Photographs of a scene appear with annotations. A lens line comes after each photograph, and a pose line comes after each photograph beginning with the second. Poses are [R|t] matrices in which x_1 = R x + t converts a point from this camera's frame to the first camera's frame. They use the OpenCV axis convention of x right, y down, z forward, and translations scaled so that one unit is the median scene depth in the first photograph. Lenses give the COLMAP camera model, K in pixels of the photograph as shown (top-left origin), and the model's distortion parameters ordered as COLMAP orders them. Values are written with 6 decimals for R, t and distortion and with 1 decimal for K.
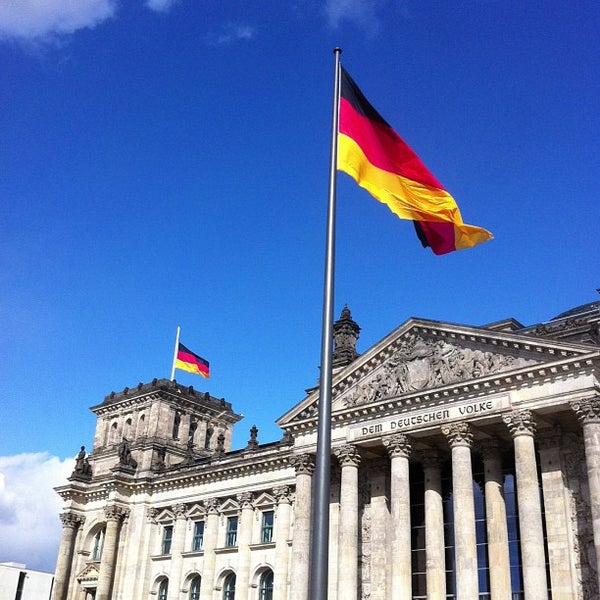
lens RADIAL K [[785.4, 0, 295.5], [0, 785.4, 281.6], [0, 0, 1]] dist [-0.024059, 0.000000]
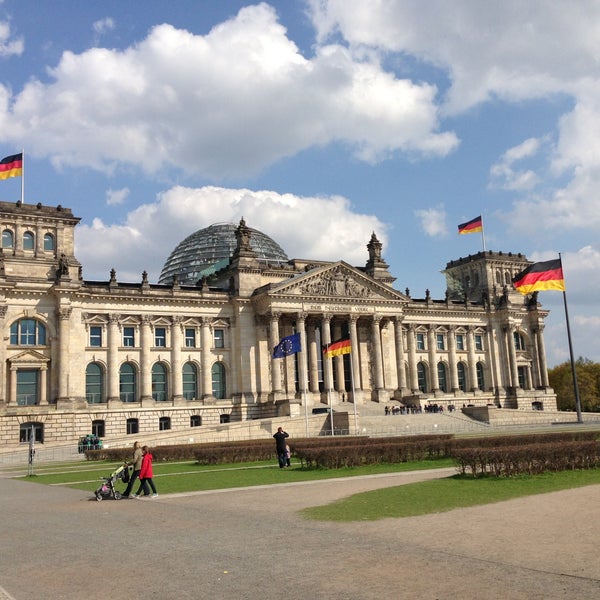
lens RADIAL K [[785.4, 0, 299.0], [0, 785.4, 299.1], [0, 0, 1]] dist [-0.024059, 0.000000]
pose [[0.286660, 0.100247, 0.952773, -1.948684], [-0.385169, 0.922654, 0.018807, 0.145369], [-0.877195, -0.372370, 0.303101, 0.409930]]
